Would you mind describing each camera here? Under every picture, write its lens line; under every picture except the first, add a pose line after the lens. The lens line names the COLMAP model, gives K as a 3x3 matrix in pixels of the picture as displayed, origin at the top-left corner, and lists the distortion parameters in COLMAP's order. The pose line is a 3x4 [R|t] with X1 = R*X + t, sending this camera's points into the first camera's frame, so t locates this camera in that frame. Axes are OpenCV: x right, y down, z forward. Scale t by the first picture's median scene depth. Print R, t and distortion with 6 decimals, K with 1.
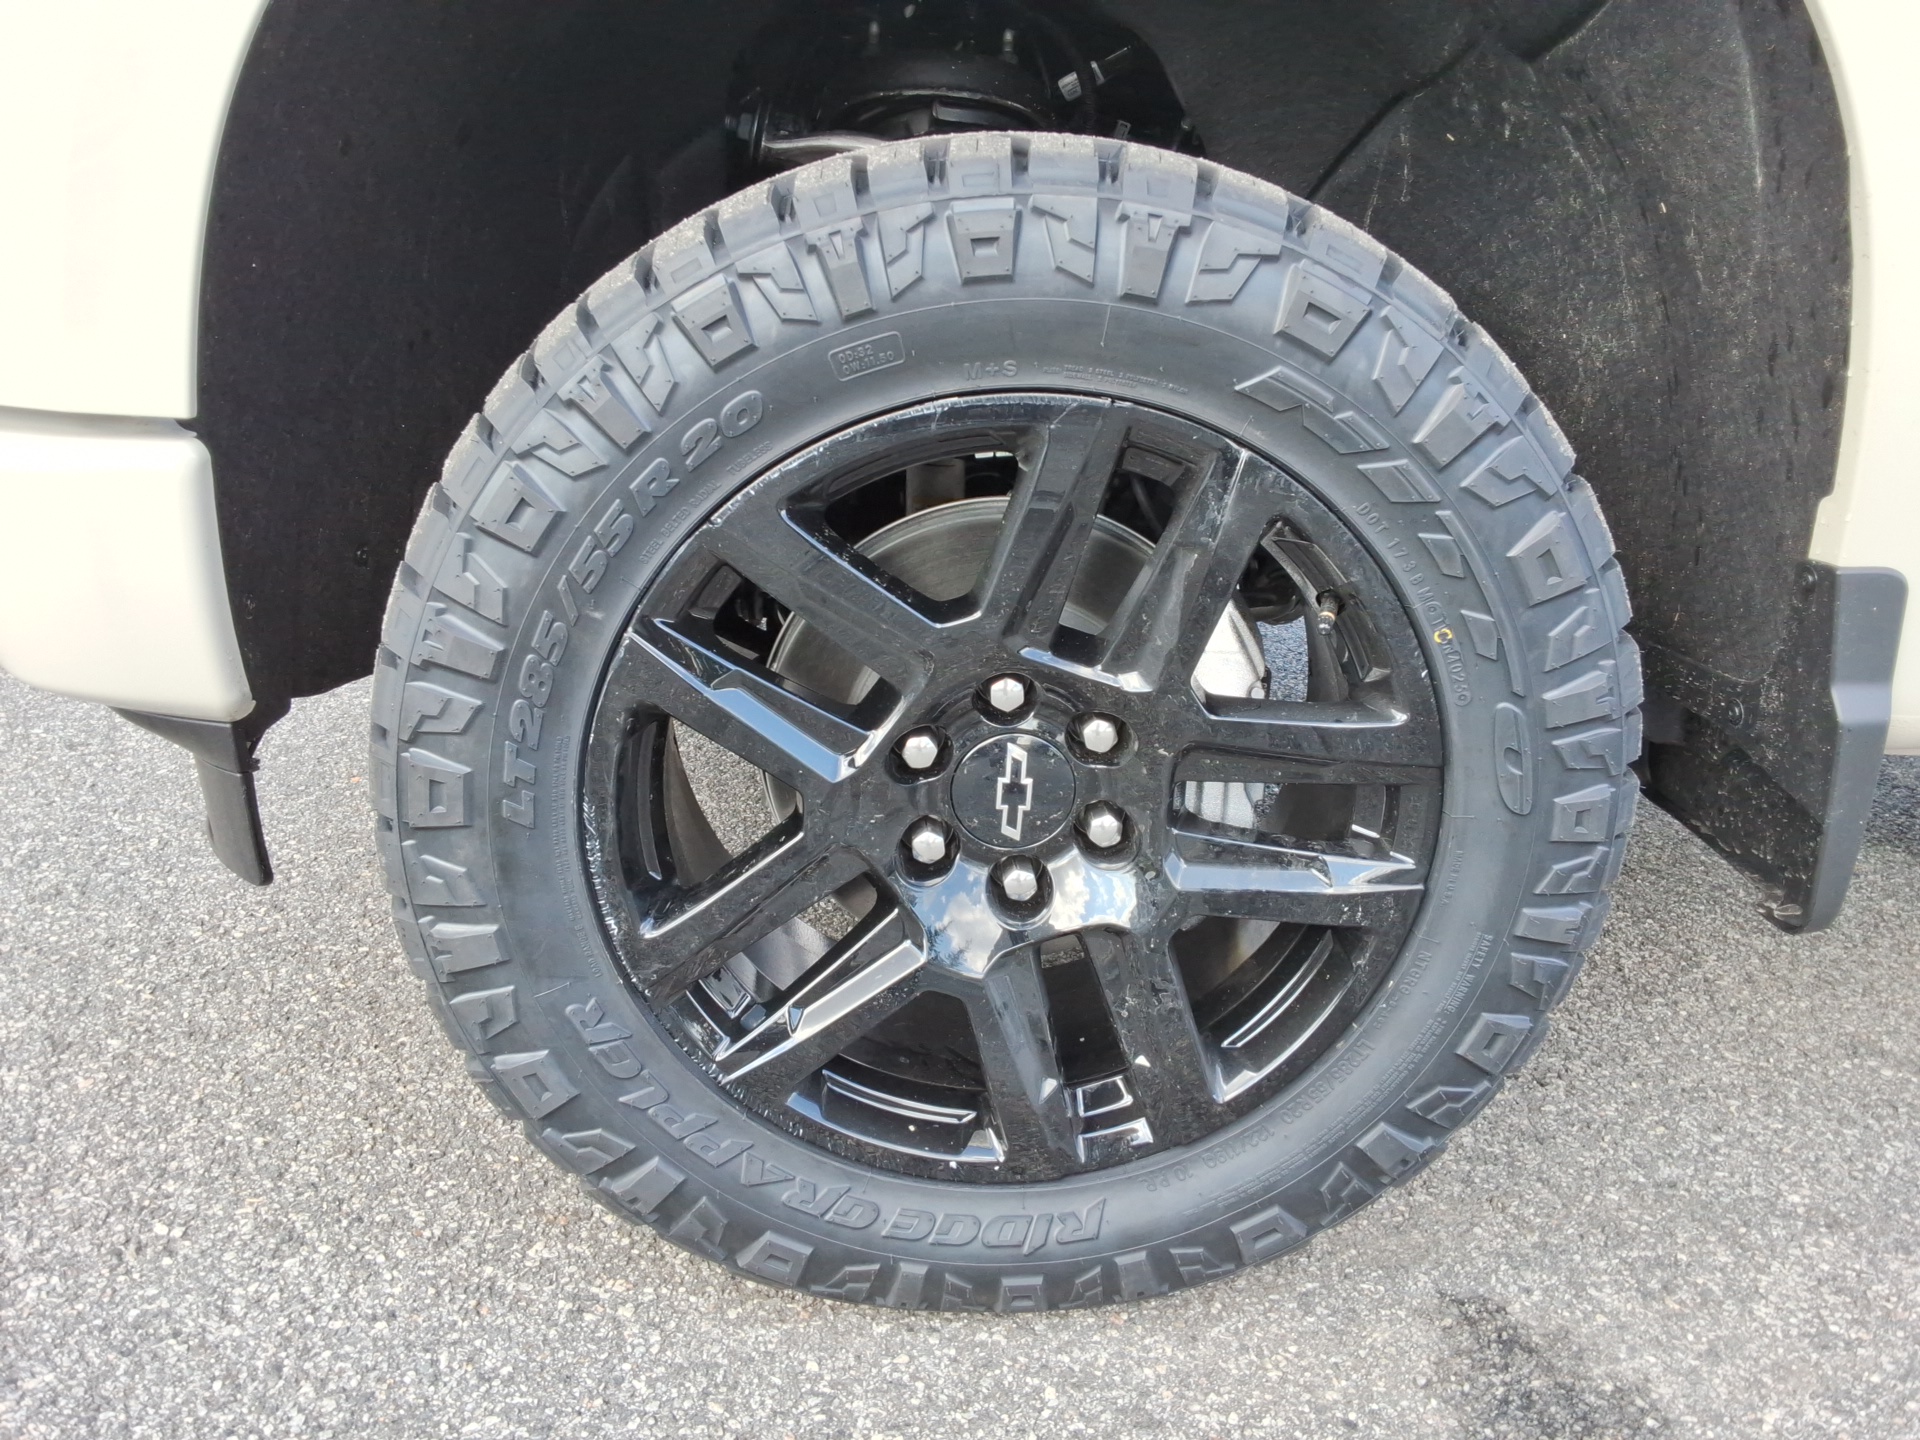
lens RADIAL K [[1544.8, 0, 952.7], [0, 1544.8, 704.4], [0, 0, 1]] dist [0.106399, -0.160527]
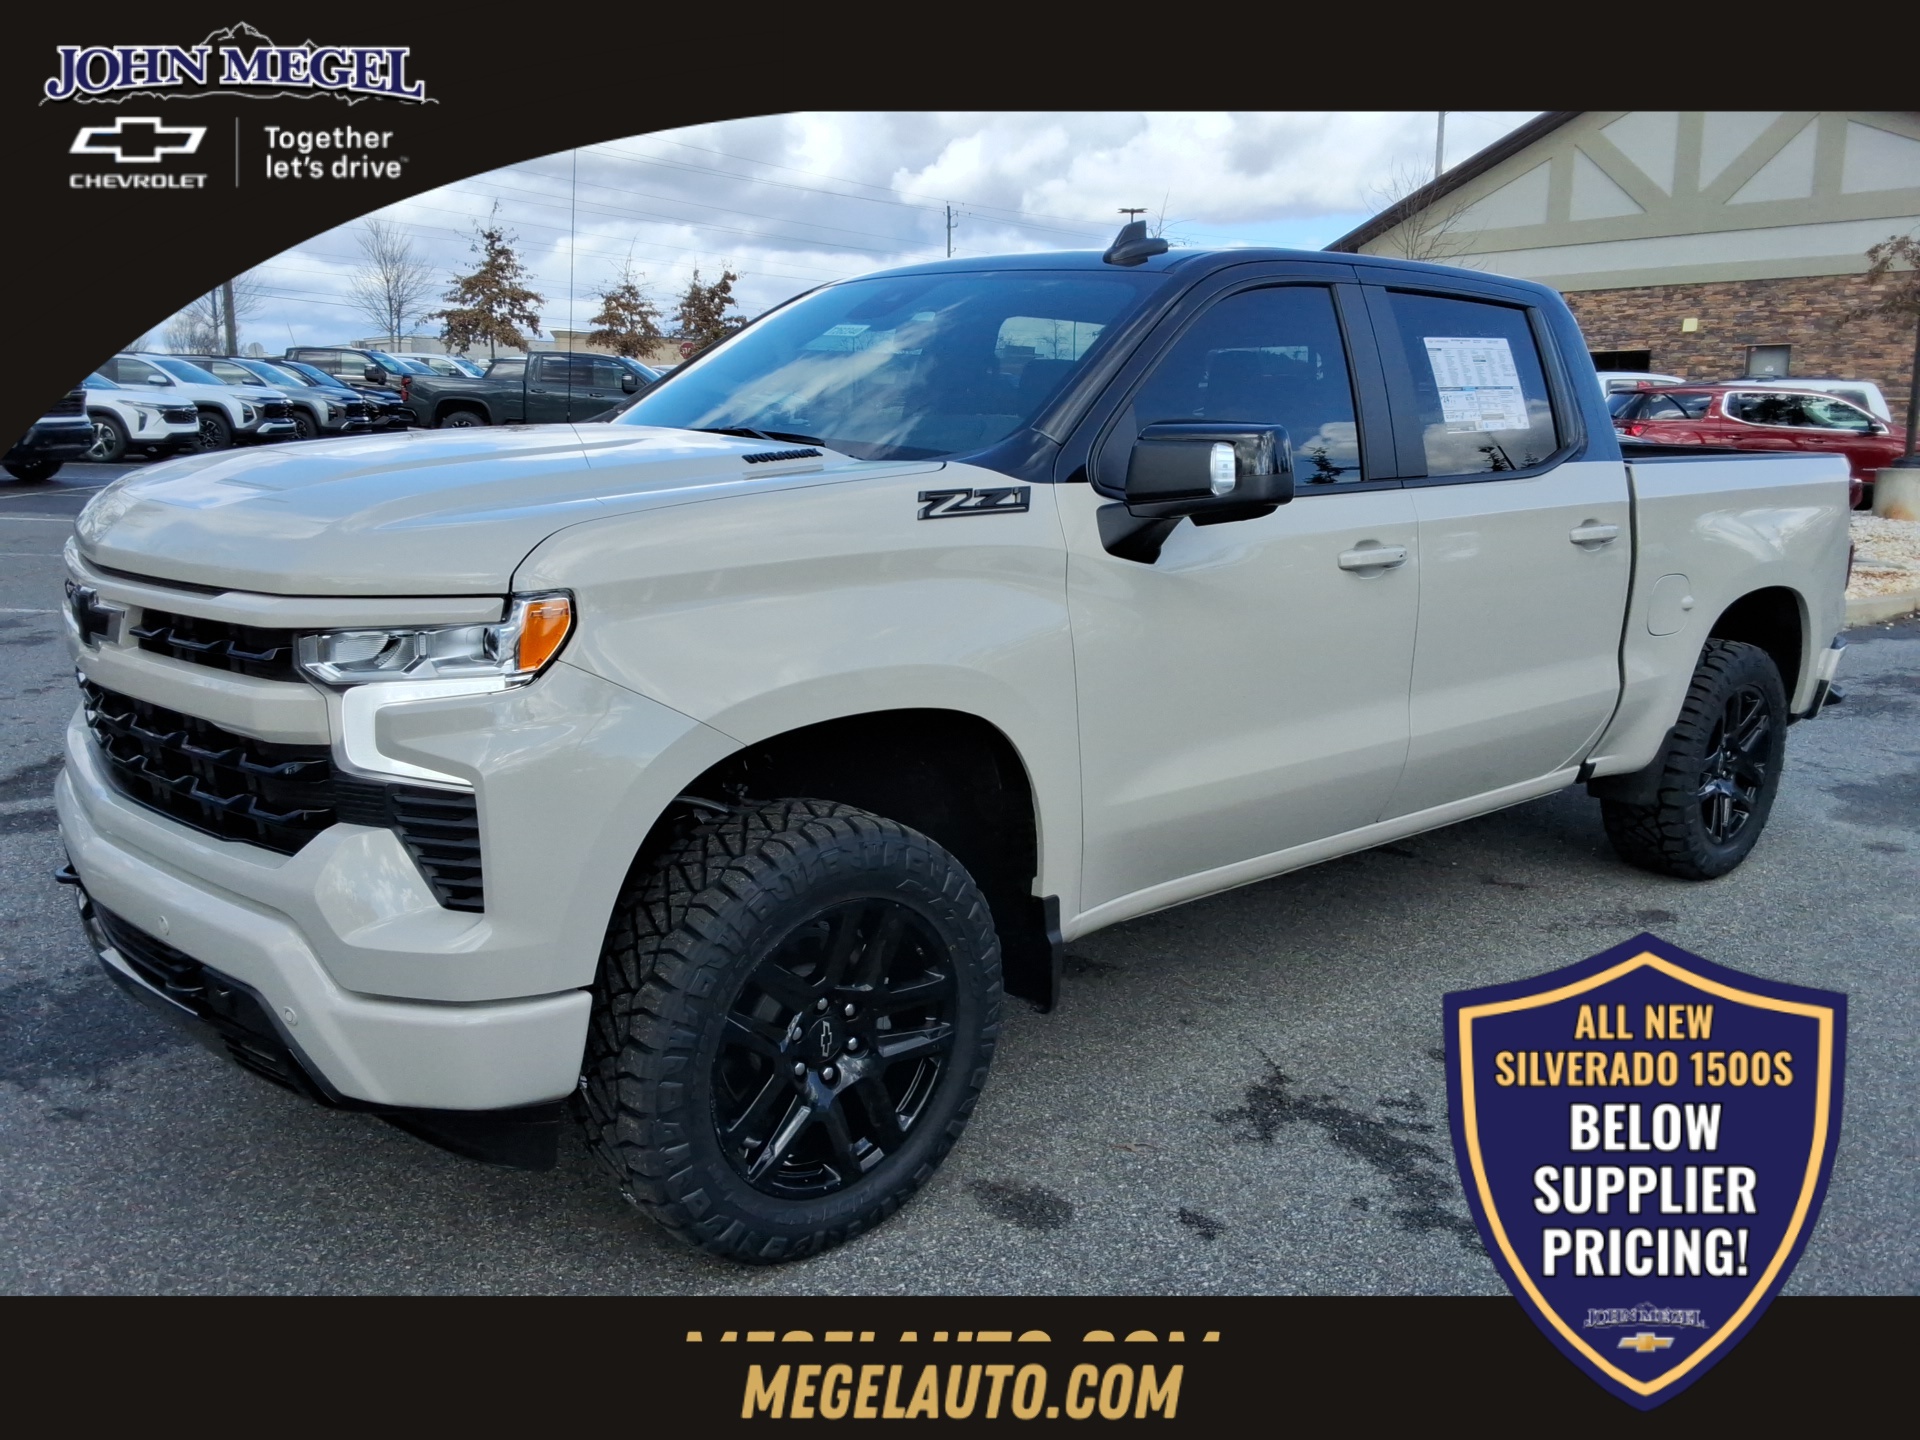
lens RADIAL K [[1544.8, 0, 962.6], [0, 1544.8, 717.8], [0, 0, 1]] dist [0.106399, -0.160527]
pose [[0.781682, -0.149001, 0.605617, -1.328364], [0.213570, 0.976284, -0.035462, -0.342695], [-0.585970, 0.157062, 0.794966, -1.377423]]
